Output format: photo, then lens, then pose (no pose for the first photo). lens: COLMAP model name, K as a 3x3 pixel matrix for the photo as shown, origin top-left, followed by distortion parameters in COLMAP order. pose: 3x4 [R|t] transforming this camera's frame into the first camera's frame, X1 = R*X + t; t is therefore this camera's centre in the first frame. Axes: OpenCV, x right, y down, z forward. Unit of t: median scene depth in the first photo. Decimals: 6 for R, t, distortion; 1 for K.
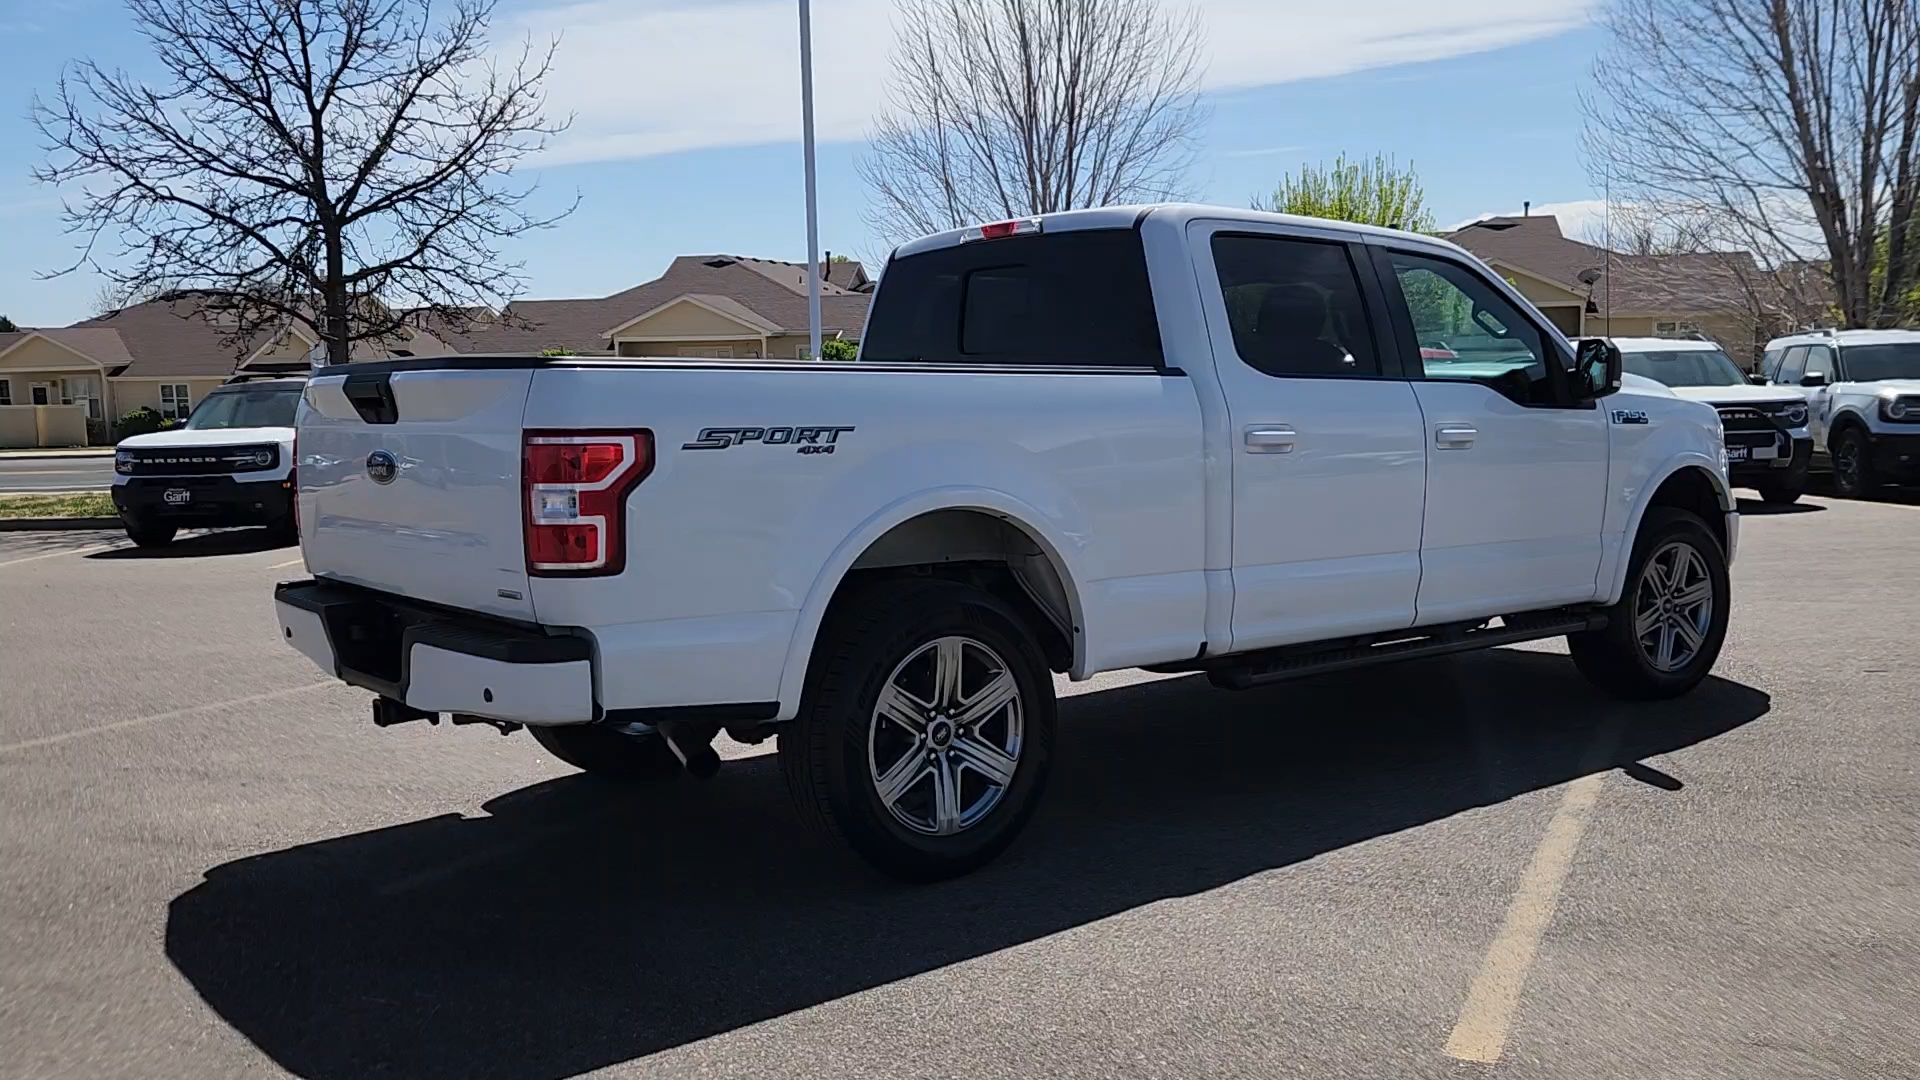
lens RADIAL K [[1622.1, 0, 946.2], [0, 1622.1, 537.7], [0, 0, 1]] dist [0.033138, -0.018073]
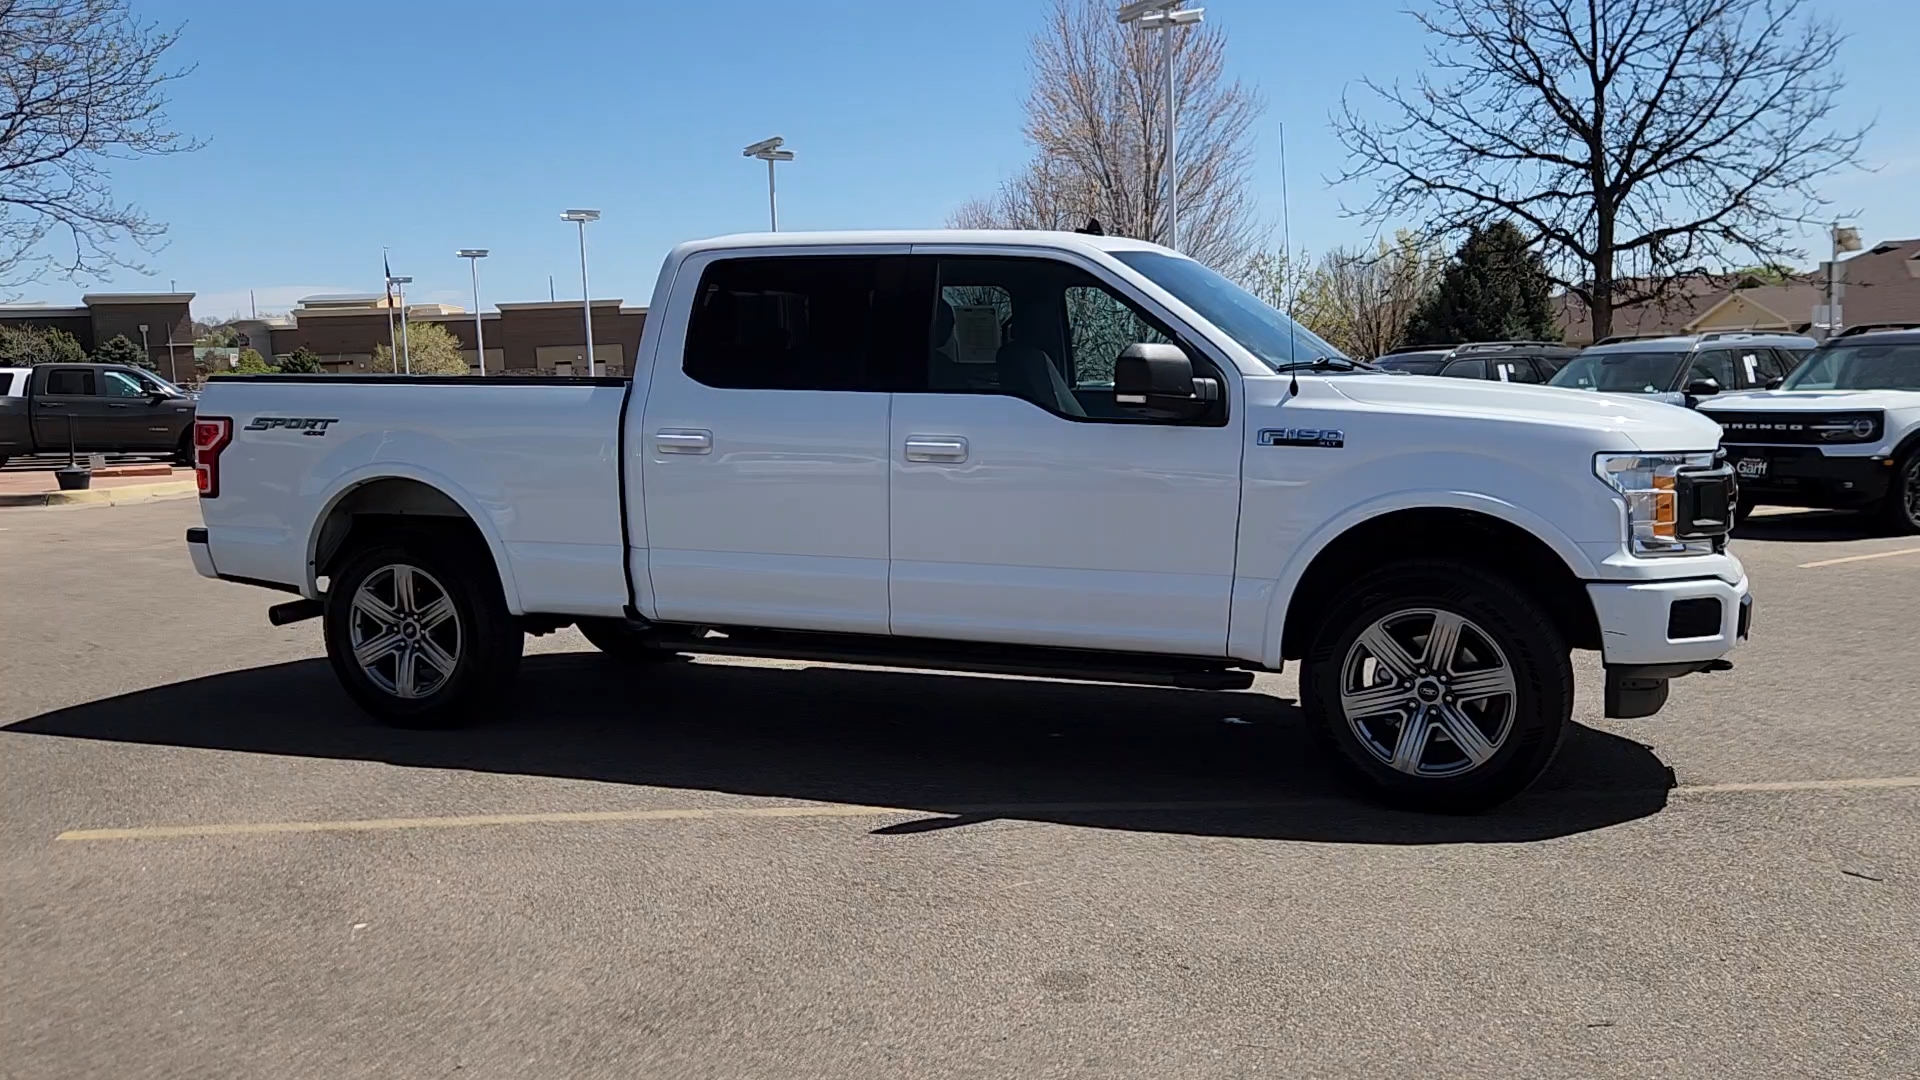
lens RADIAL K [[1622.1, 0, 945.4], [0, 1622.1, 542.7], [0, 0, 1]] dist [0.033138, -0.018073]
pose [[0.511063, 0.099992, -0.853707, 1.306772], [-0.073174, 0.994666, 0.072698, -0.088055], [0.856423, 0.025316, 0.515654, 0.571096]]
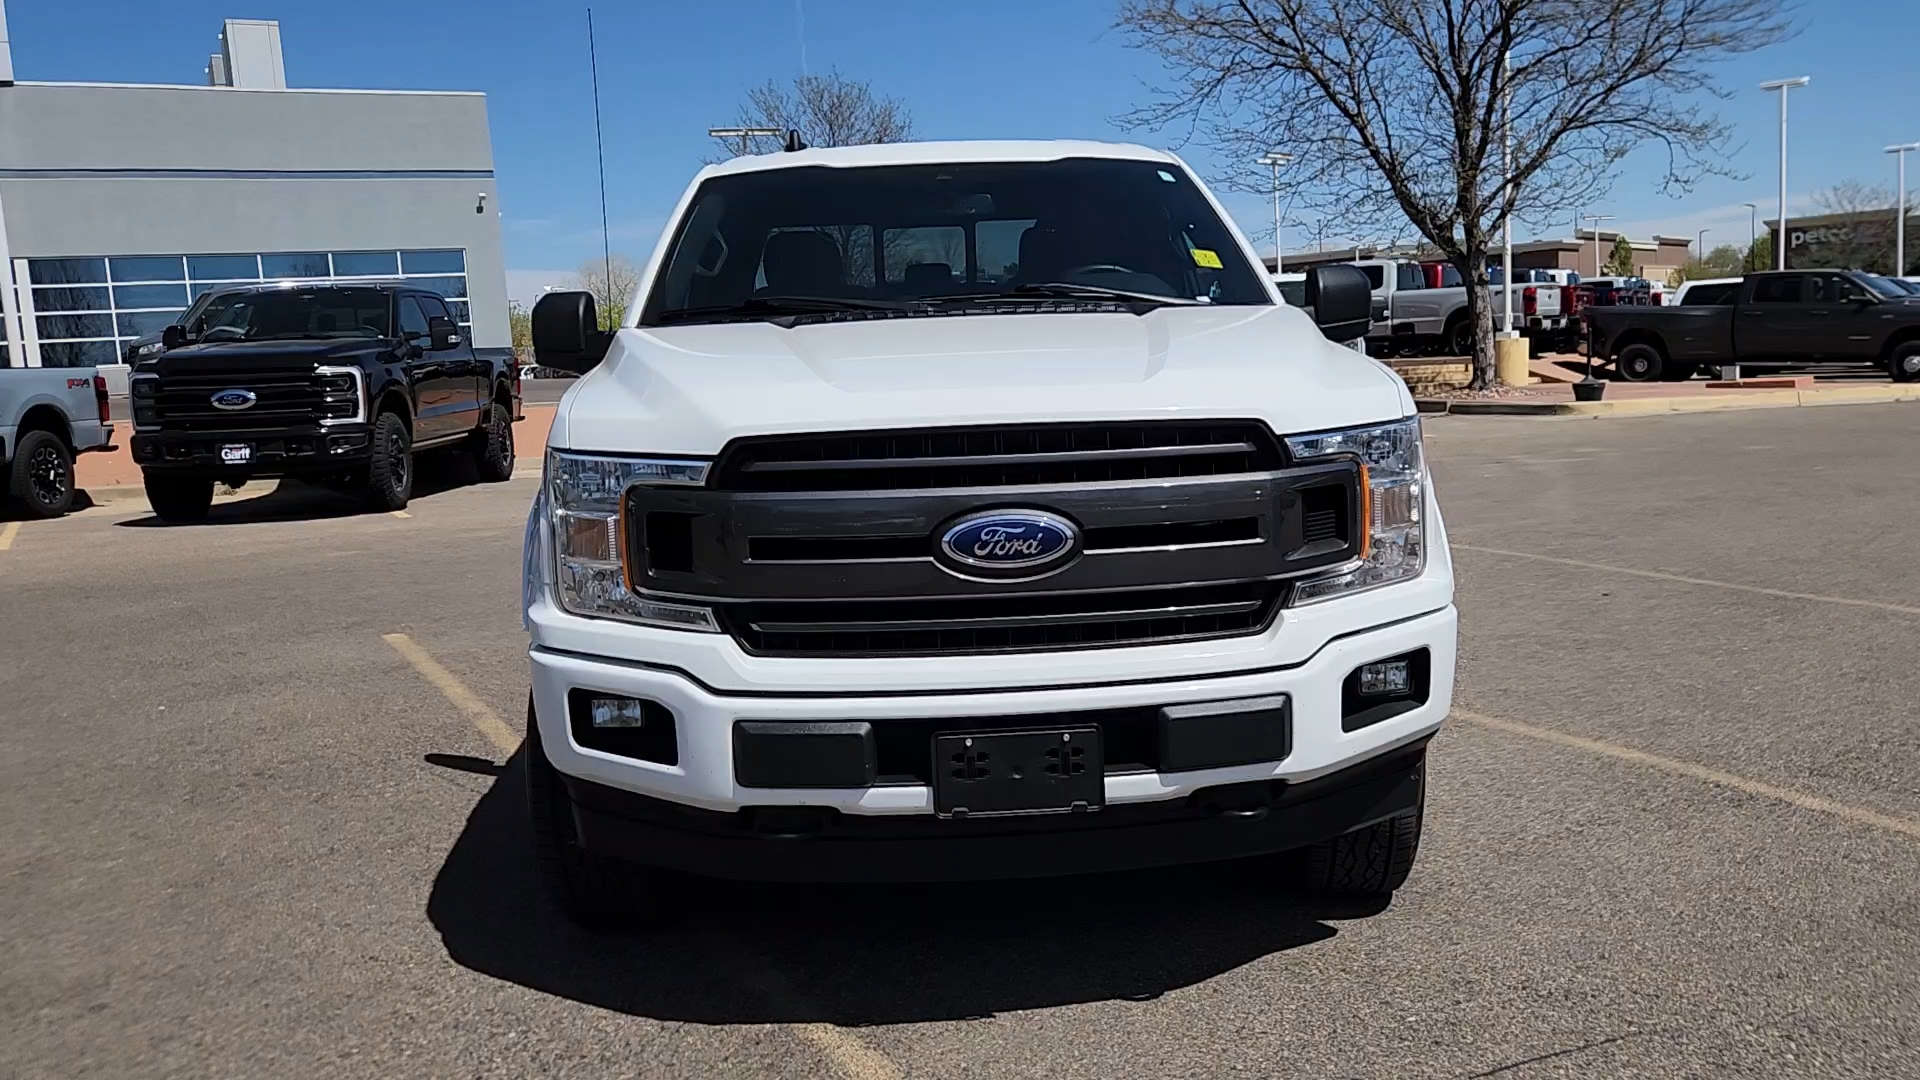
lens RADIAL K [[1622.1, 0, 954.1], [0, 1622.1, 553.3], [0, 0, 1]] dist [0.033138, -0.018073]
pose [[-0.584568, 0.151305, -0.797112, 1.099229], [-0.020415, 0.979403, 0.200879, -0.192343], [0.811088, 0.133701, -0.569439, 1.918394]]
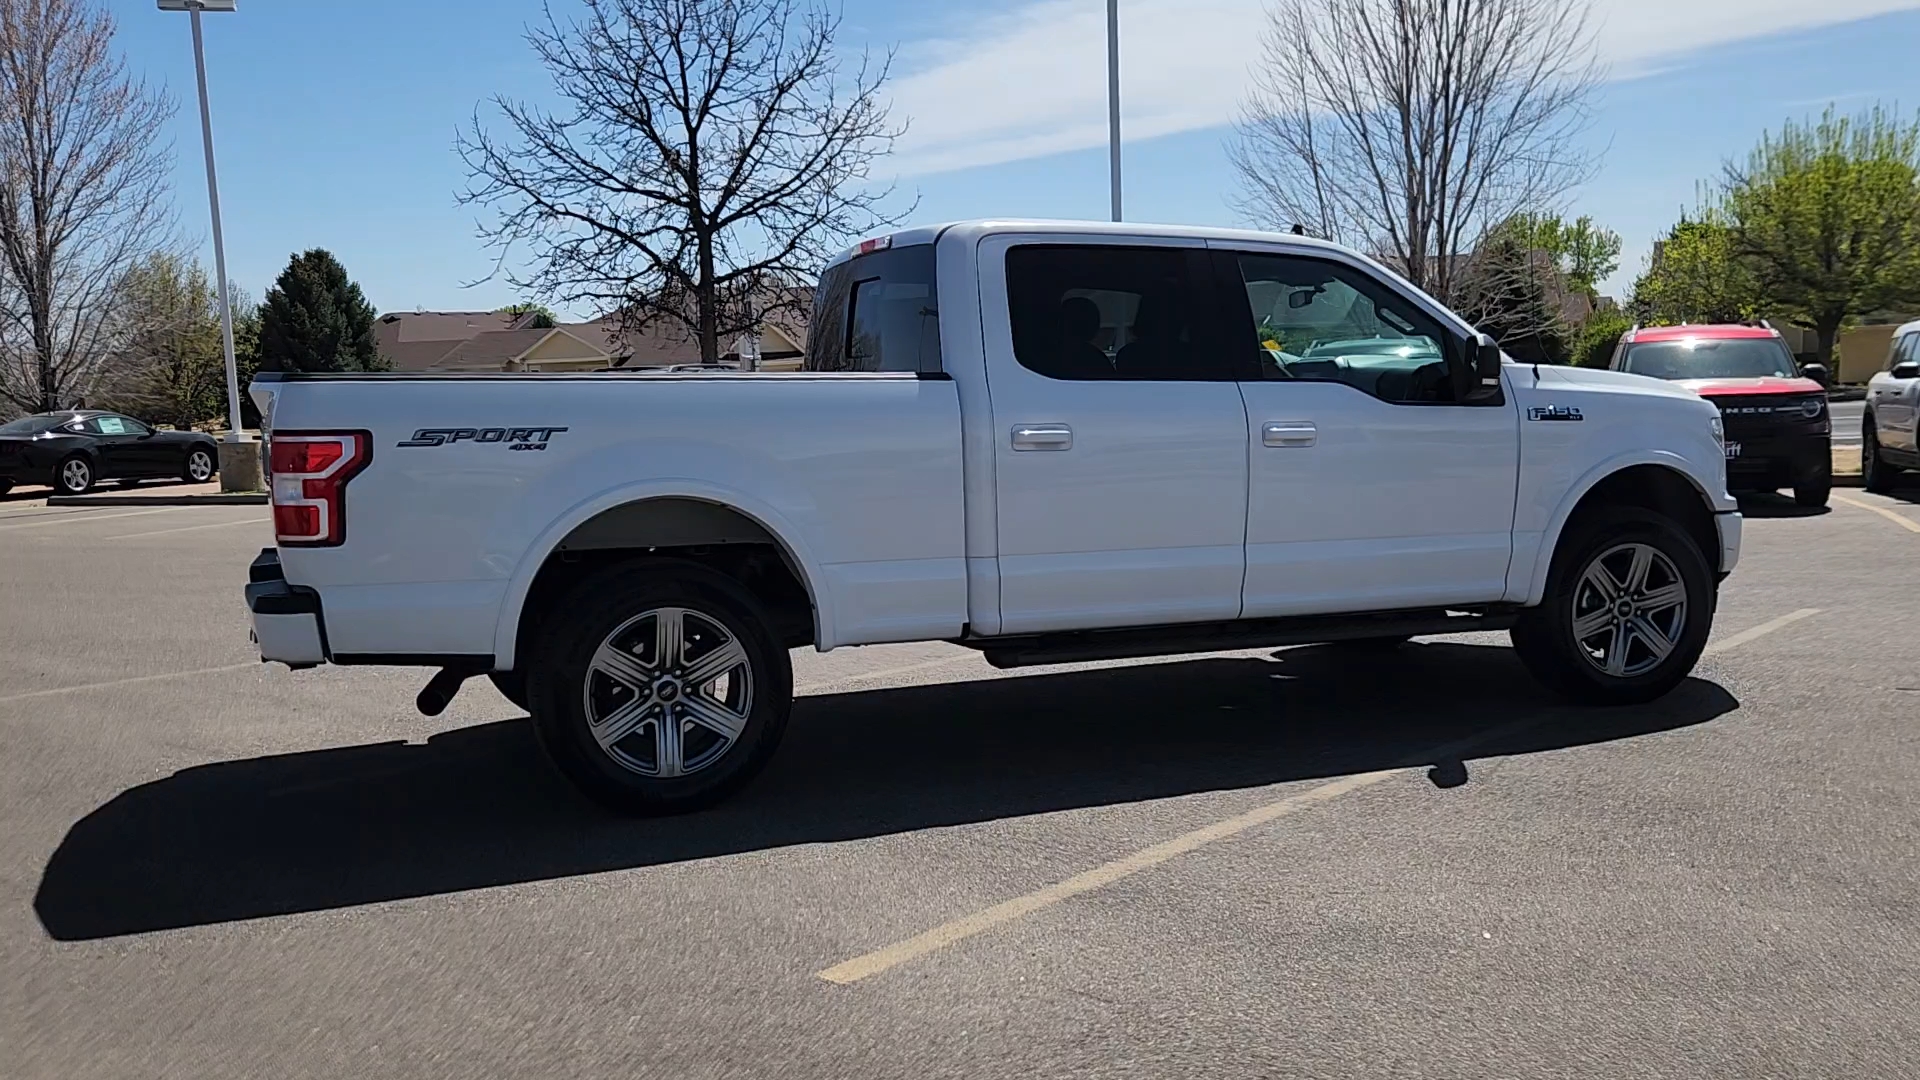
lens RADIAL K [[1622.1, 0, 943.9], [0, 1622.1, 534.6], [0, 0, 1]] dist [0.033138, -0.018073]
pose [[0.956560, 0.022663, -0.290652, 0.457234], [-0.020059, 0.999728, 0.011935, -0.007921], [0.290844, -0.005587, 0.956754, -0.050898]]
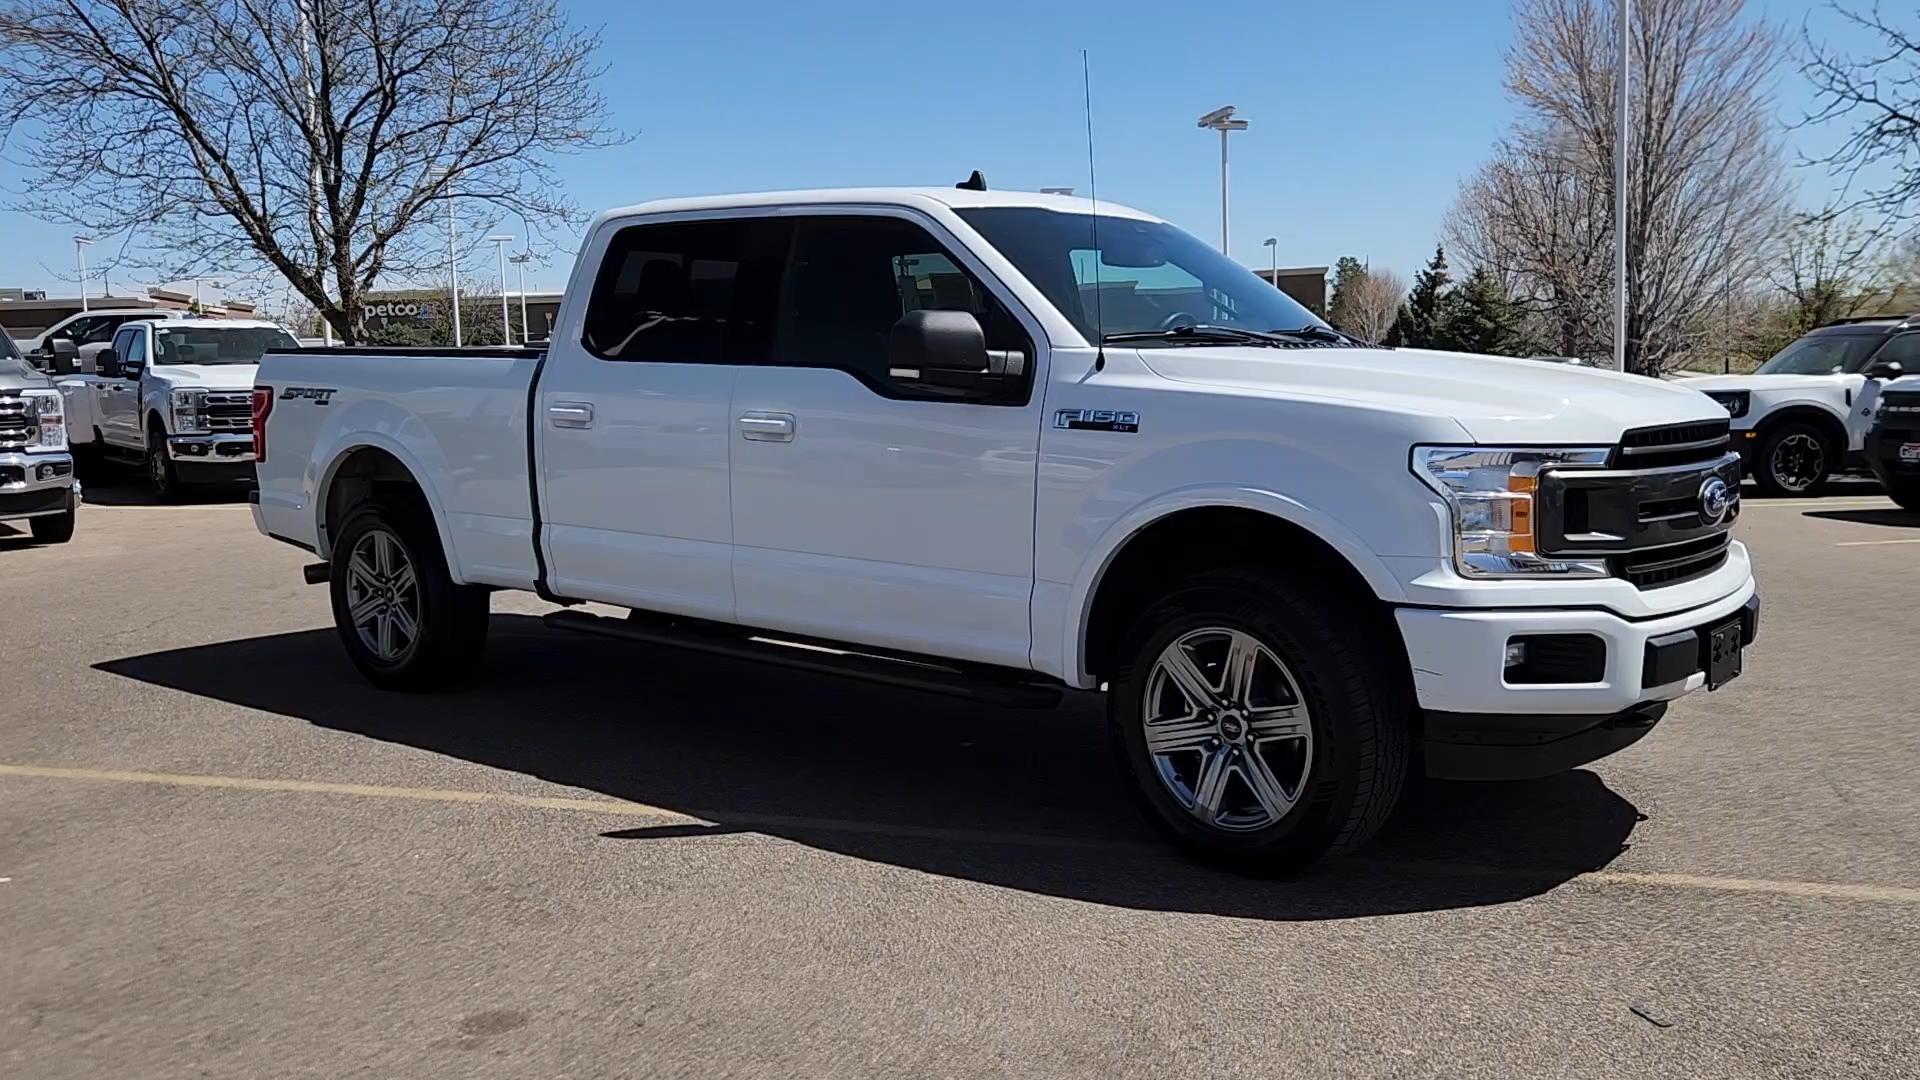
lens RADIAL K [[1622.1, 0, 943.6], [0, 1622.1, 549.5], [0, 0, 1]] dist [0.033138, -0.018073]
pose [[0.211088, 0.130213, -0.968755, 1.377979], [-0.080309, 0.990047, 0.115576, -0.121249], [0.974162, 0.053403, 0.219445, 1.020975]]
